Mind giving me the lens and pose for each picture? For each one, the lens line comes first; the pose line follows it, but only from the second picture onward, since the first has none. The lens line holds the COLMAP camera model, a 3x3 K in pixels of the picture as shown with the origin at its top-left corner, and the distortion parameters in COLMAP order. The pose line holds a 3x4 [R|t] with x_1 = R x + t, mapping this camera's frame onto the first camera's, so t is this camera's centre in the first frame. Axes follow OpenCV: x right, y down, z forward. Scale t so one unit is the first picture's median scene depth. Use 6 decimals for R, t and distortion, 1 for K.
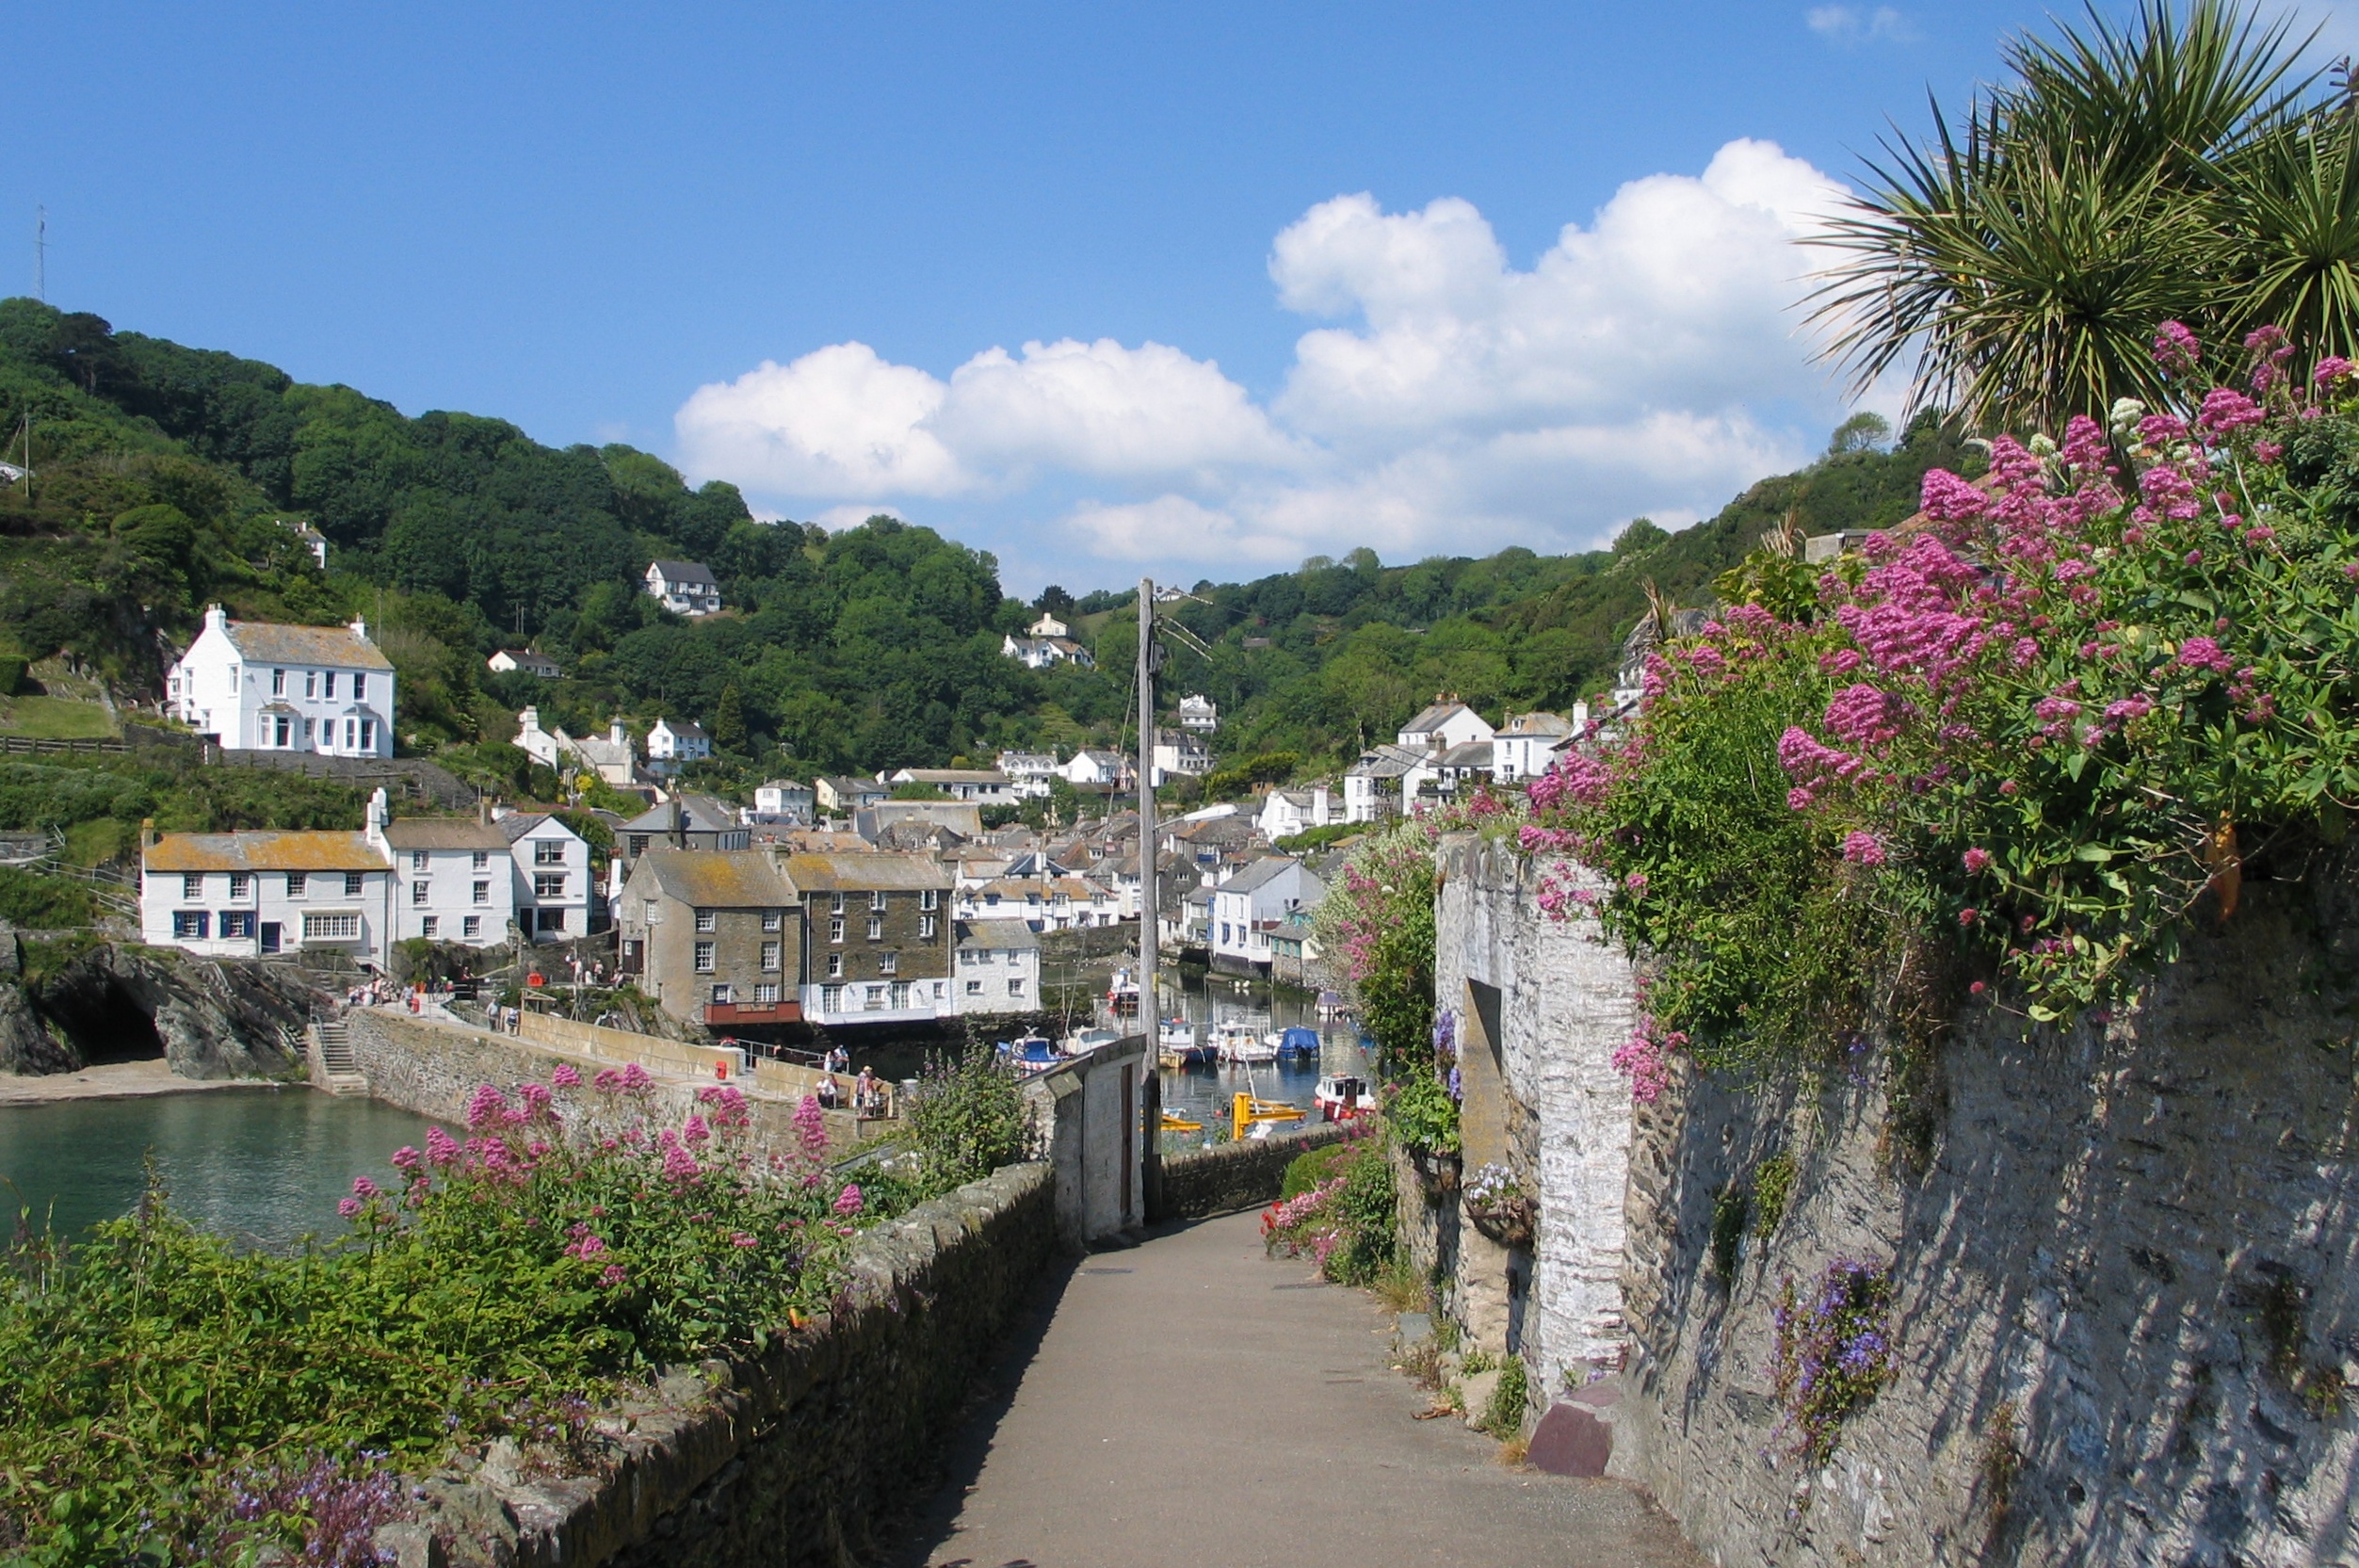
lens RADIAL K [[2501.2, 0, 1182.4], [0, 2501.2, 728.5], [0, 0, 1]] dist [-0.186256, 0.209714]
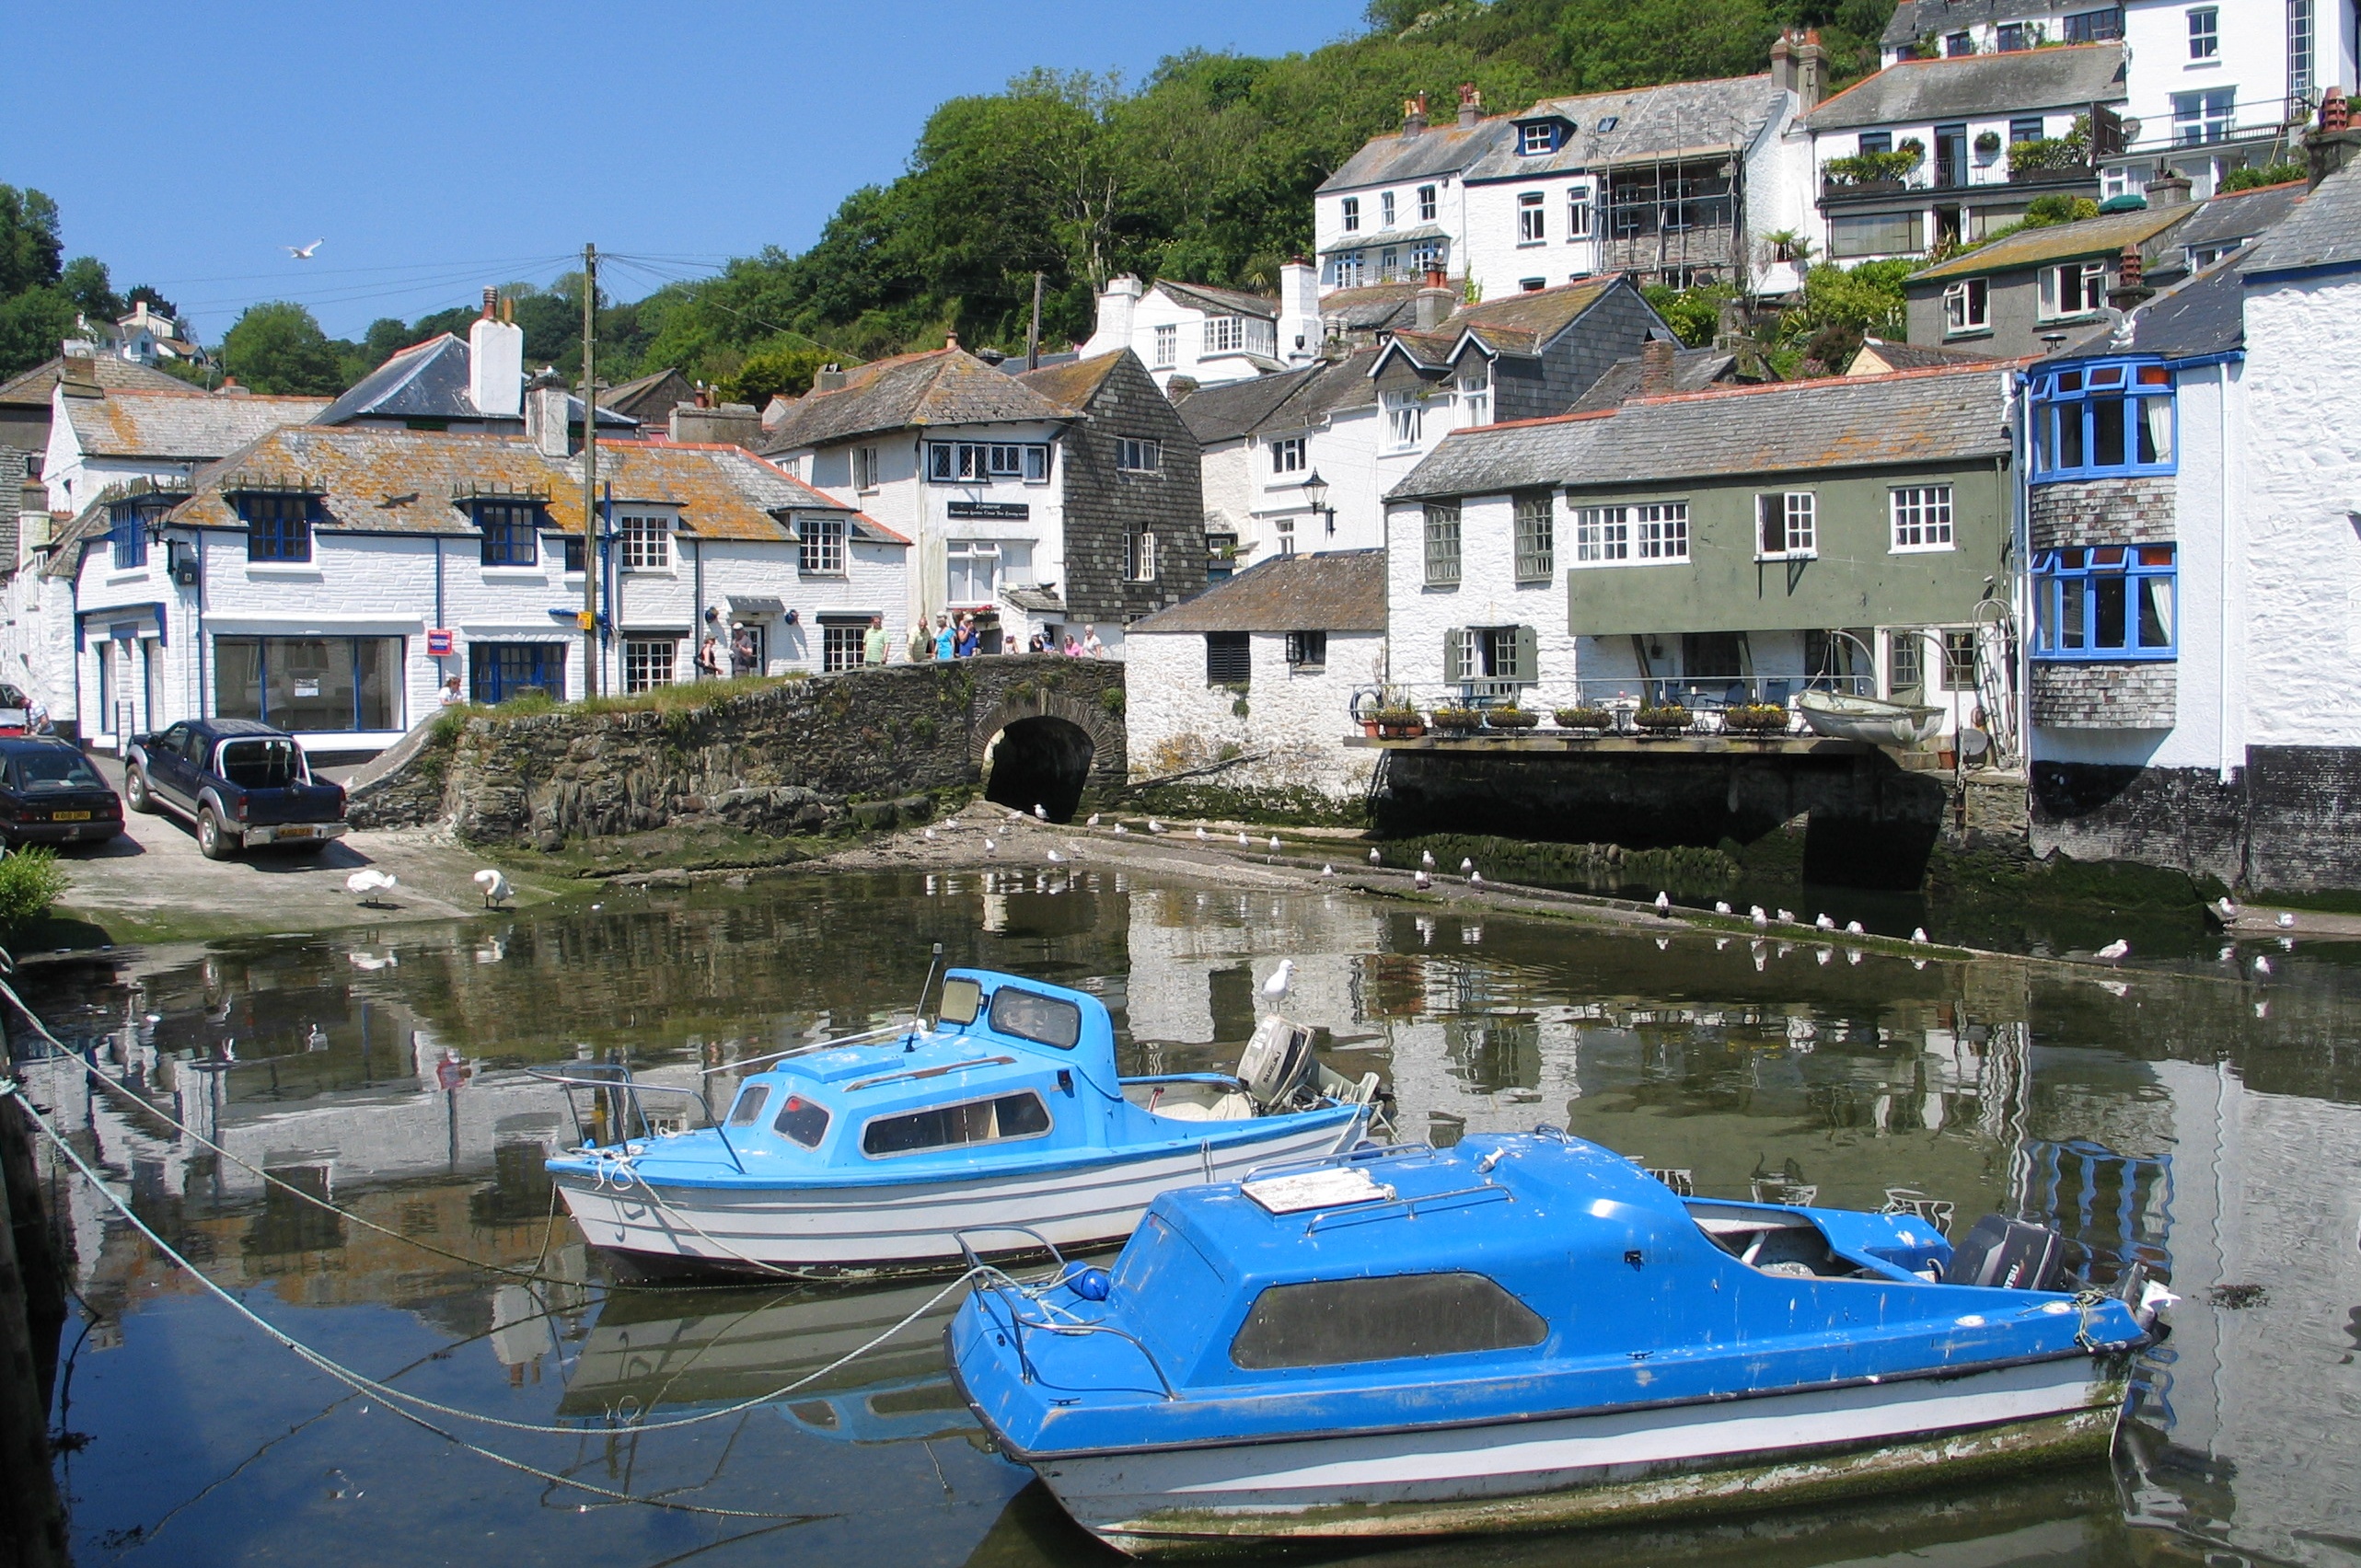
lens RADIAL K [[2470.8, 0, 1173.7], [0, 2470.8, 711.7], [0, 0, 1]] dist [-0.213728, 0.279023]
pose [[0.931412, -0.022974, 0.363241, -0.081024], [0.006536, 0.998901, 0.046418, 0.075702], [-0.363908, -0.040861, 0.930538, 0.838660]]
